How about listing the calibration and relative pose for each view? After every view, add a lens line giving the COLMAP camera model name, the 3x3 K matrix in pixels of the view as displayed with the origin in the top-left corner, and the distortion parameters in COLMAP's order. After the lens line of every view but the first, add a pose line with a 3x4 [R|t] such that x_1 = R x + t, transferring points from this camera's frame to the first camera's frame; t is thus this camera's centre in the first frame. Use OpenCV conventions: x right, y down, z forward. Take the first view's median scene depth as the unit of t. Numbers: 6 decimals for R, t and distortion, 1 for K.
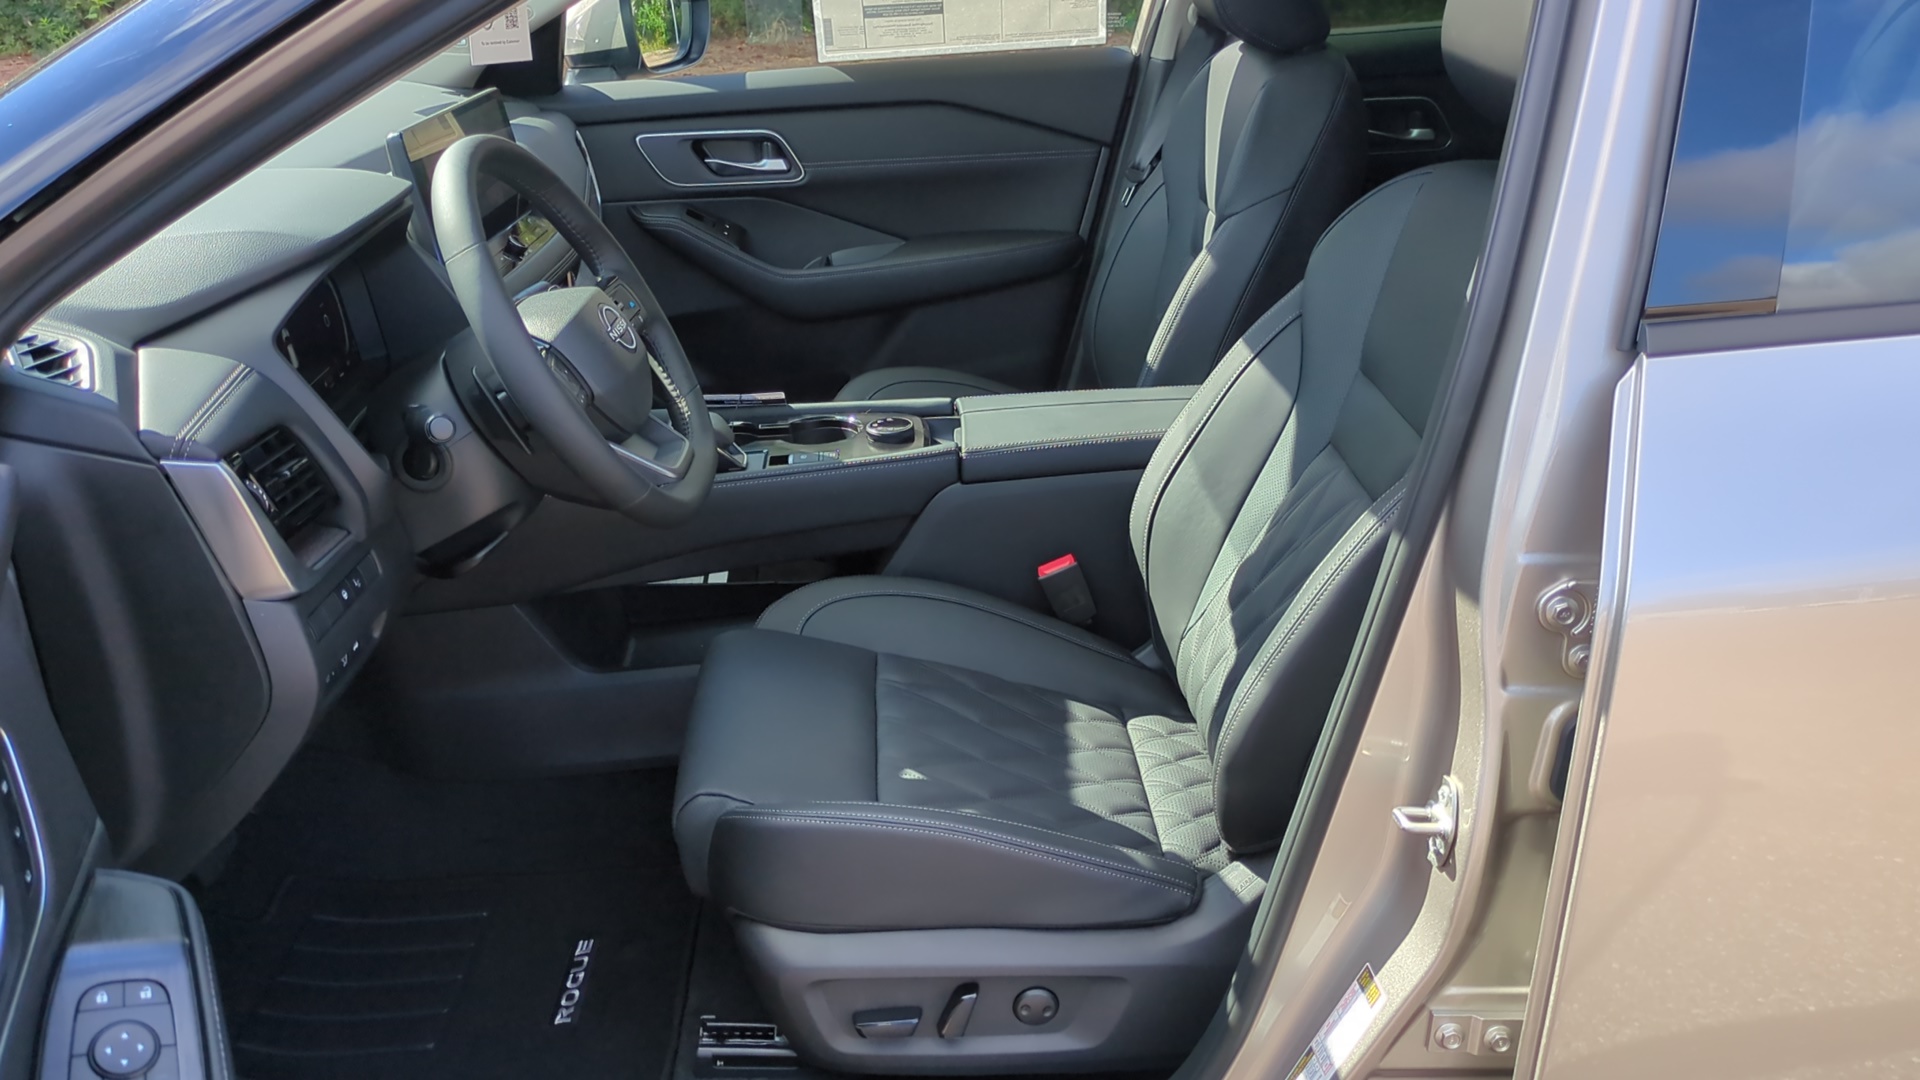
lens RADIAL K [[1681.0, 0, 960.2], [0, 1681.0, 533.6], [0, 0, 1]] dist [0.065893, -0.079327]
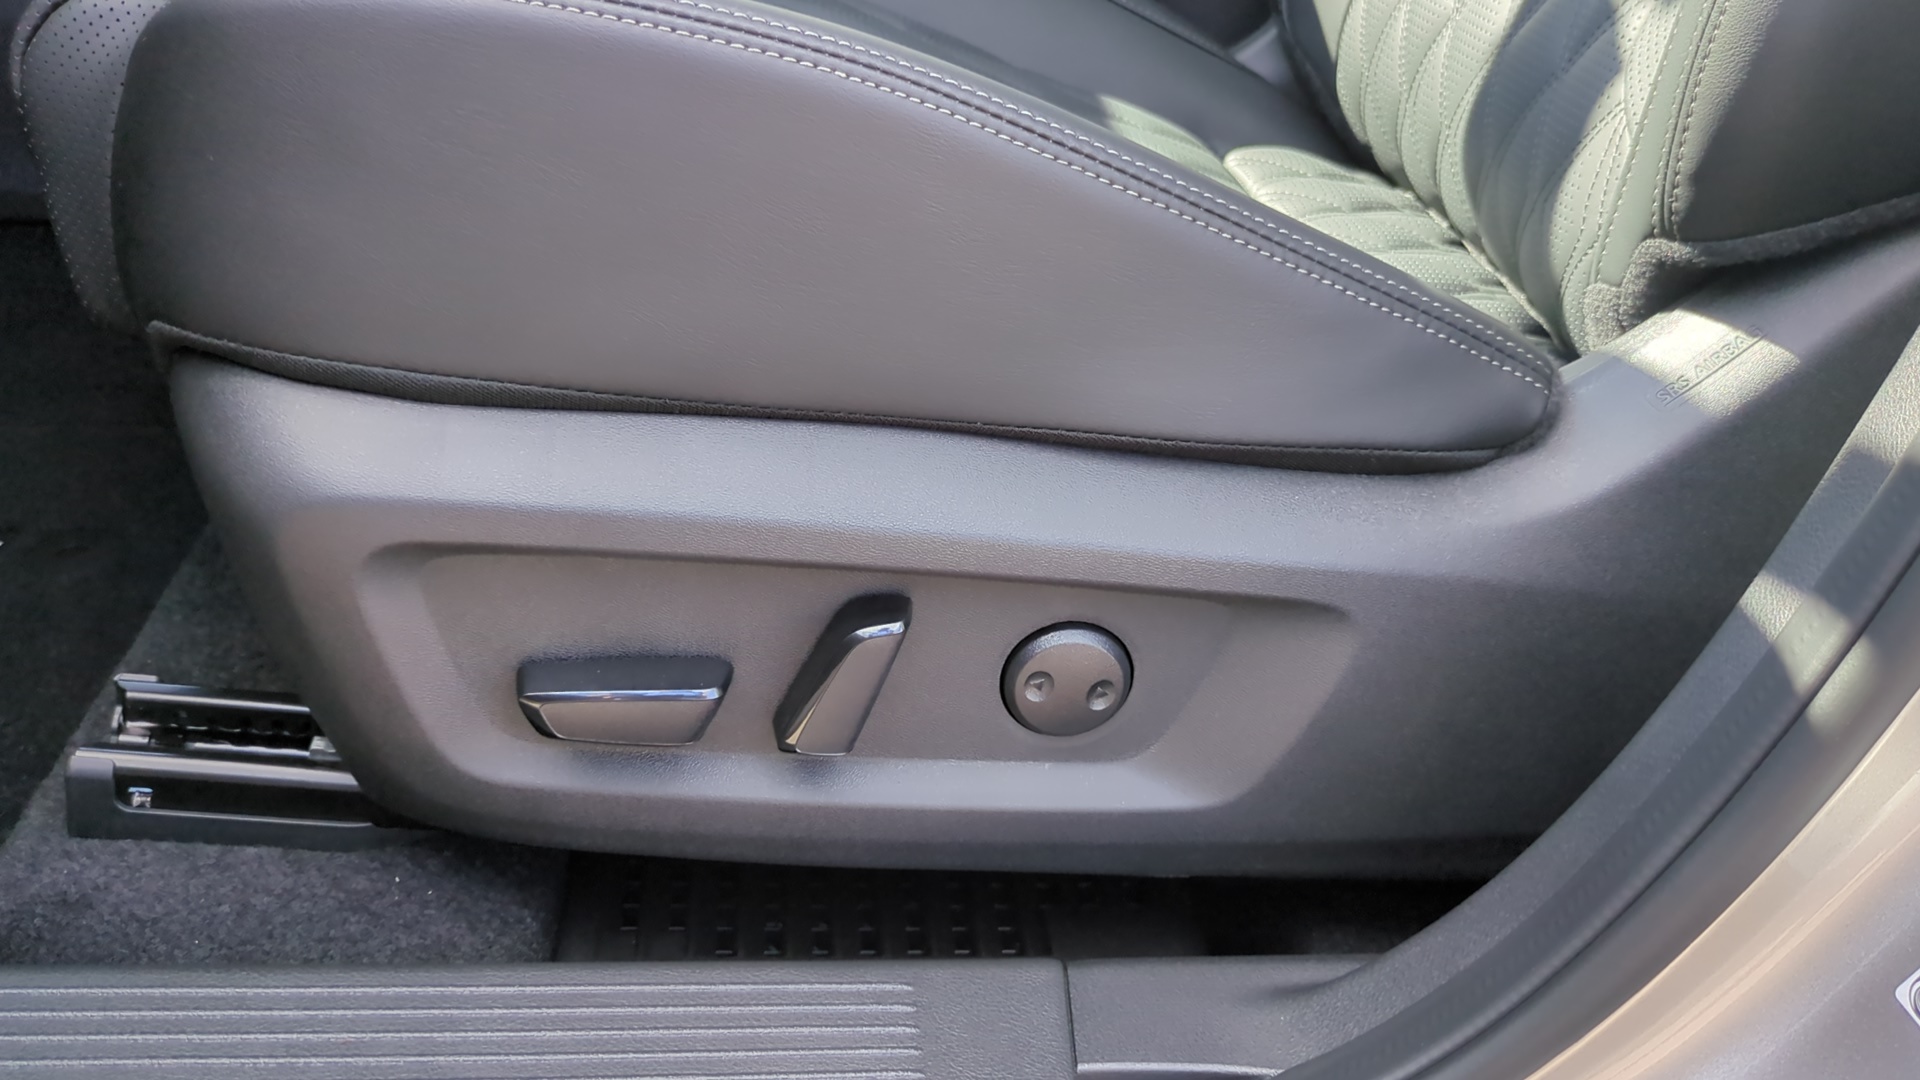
lens RADIAL K [[1681.0, 0, 963.0], [0, 1681.0, 538.9], [0, 0, 1]] dist [0.065893, -0.079327]
pose [[0.993449, 0.070461, 0.089965, -0.009029], [-0.079449, 0.991752, 0.100581, 0.219168], [-0.082136, -0.107070, 0.990853, 0.668140]]
